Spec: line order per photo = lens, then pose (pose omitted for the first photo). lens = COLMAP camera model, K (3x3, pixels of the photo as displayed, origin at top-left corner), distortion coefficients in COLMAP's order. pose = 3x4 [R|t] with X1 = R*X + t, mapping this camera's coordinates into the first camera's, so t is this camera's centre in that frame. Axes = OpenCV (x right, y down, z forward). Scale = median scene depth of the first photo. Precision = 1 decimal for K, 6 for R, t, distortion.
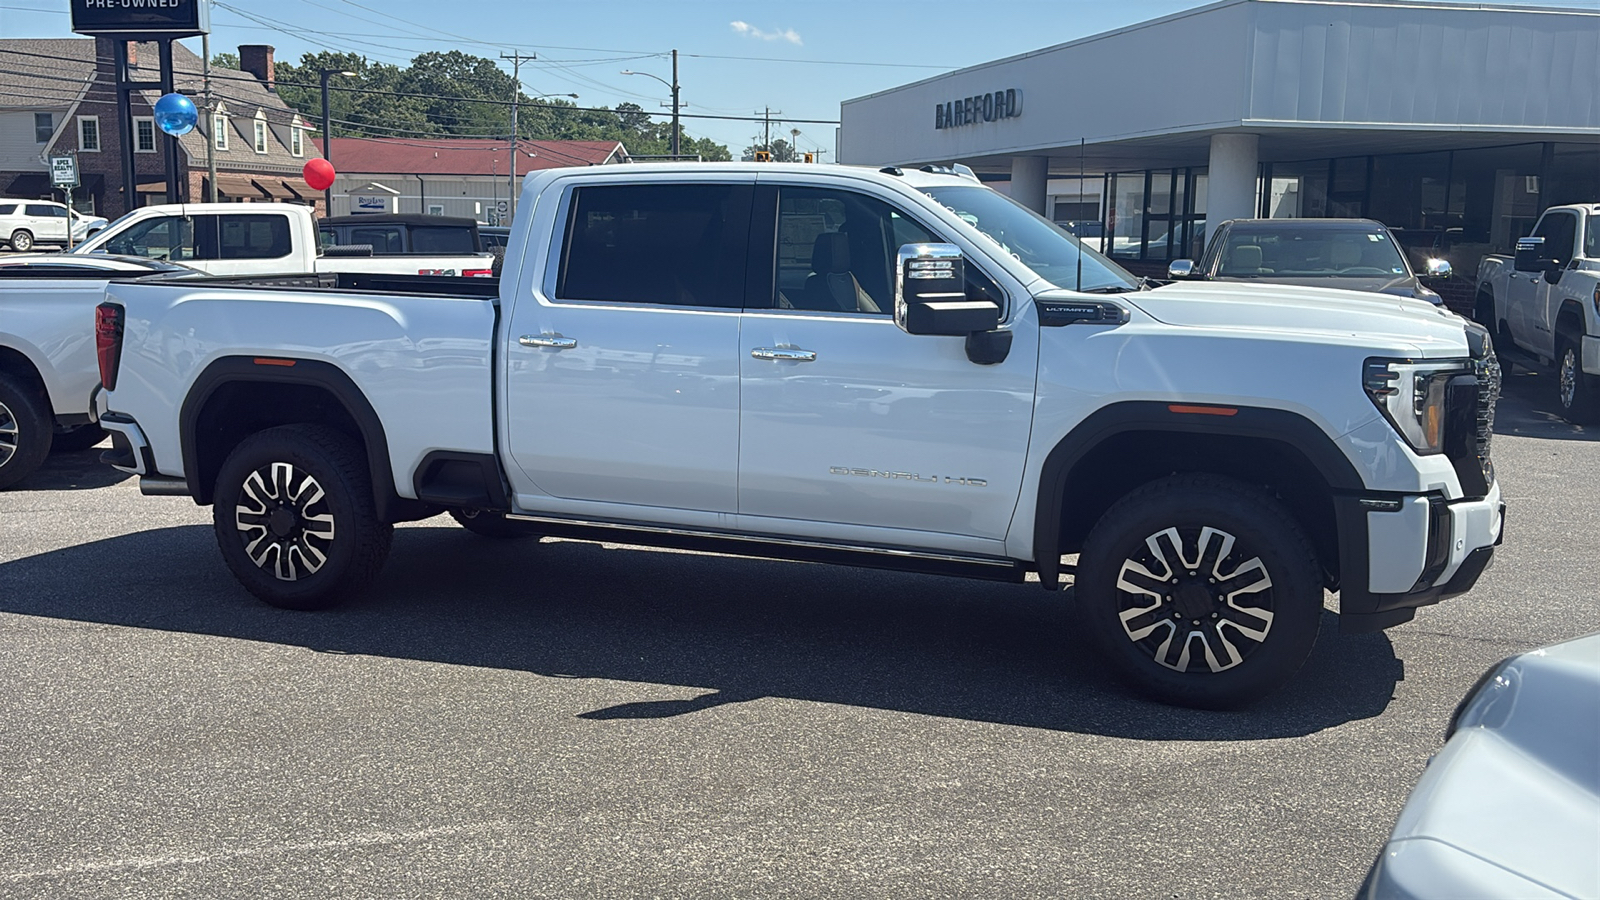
lens RADIAL K [[1517.2, 0, 780.3], [0, 1517.2, 460.3], [0, 0, 1]] dist [0.103926, -0.247813]
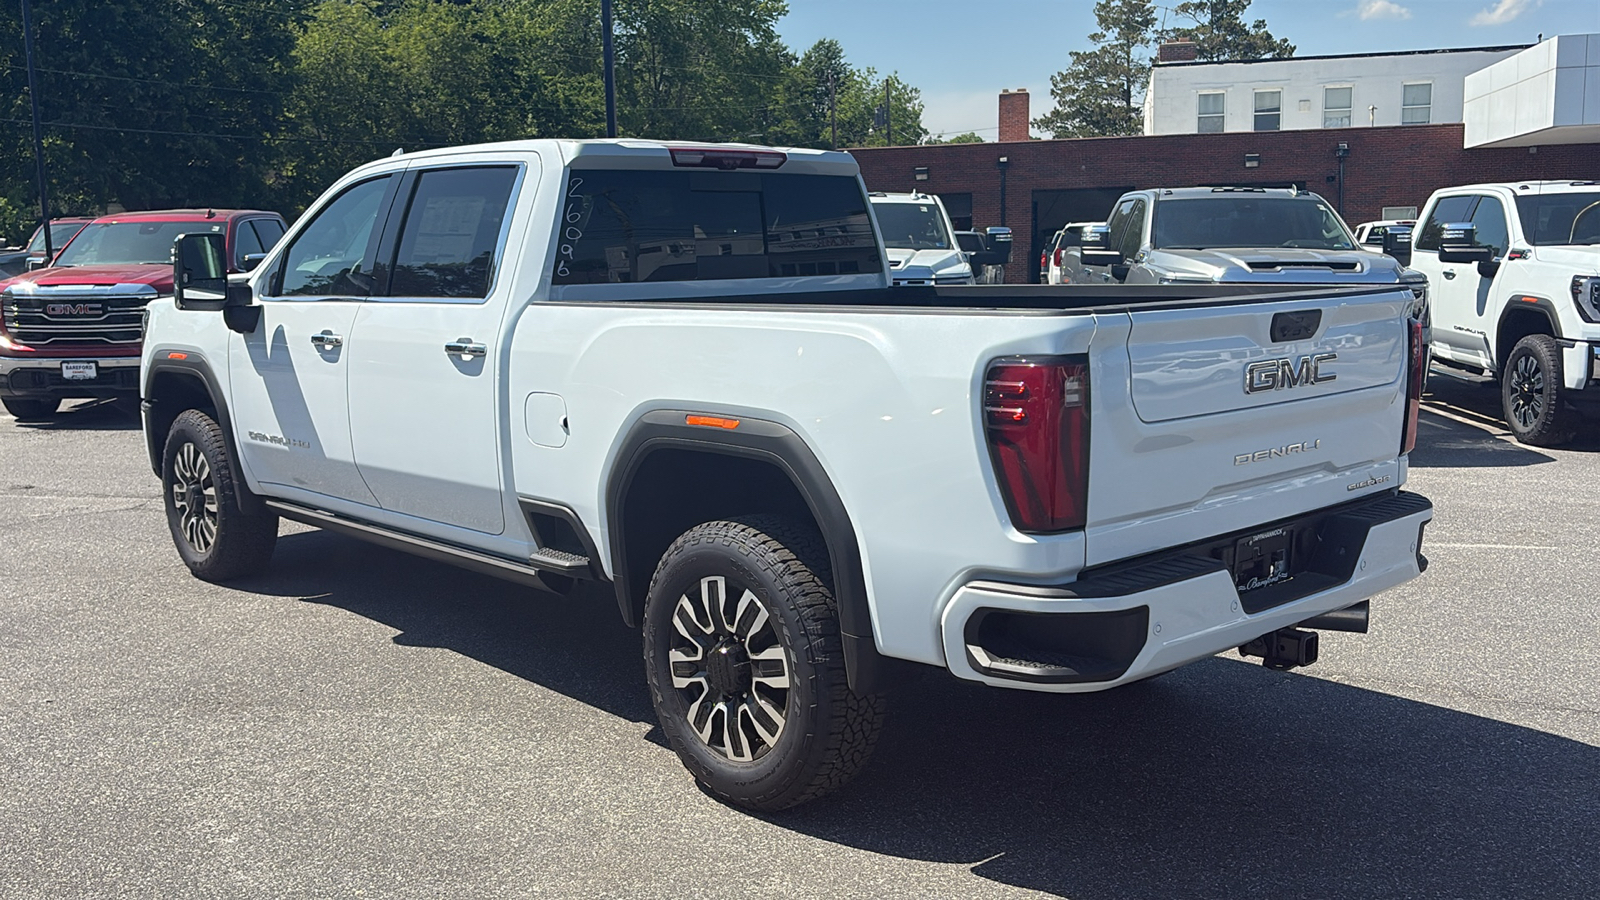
lens RADIAL K [[1517.2, 0, 780.3], [0, 1517.2, 460.3], [0, 0, 1]] dist [0.103926, -0.247813]
pose [[0.318736, 0.131274, -0.938709, 1.604174], [-0.137795, 0.986259, 0.091136, 0.112461], [0.937774, 0.100301, 0.332446, -0.546265]]
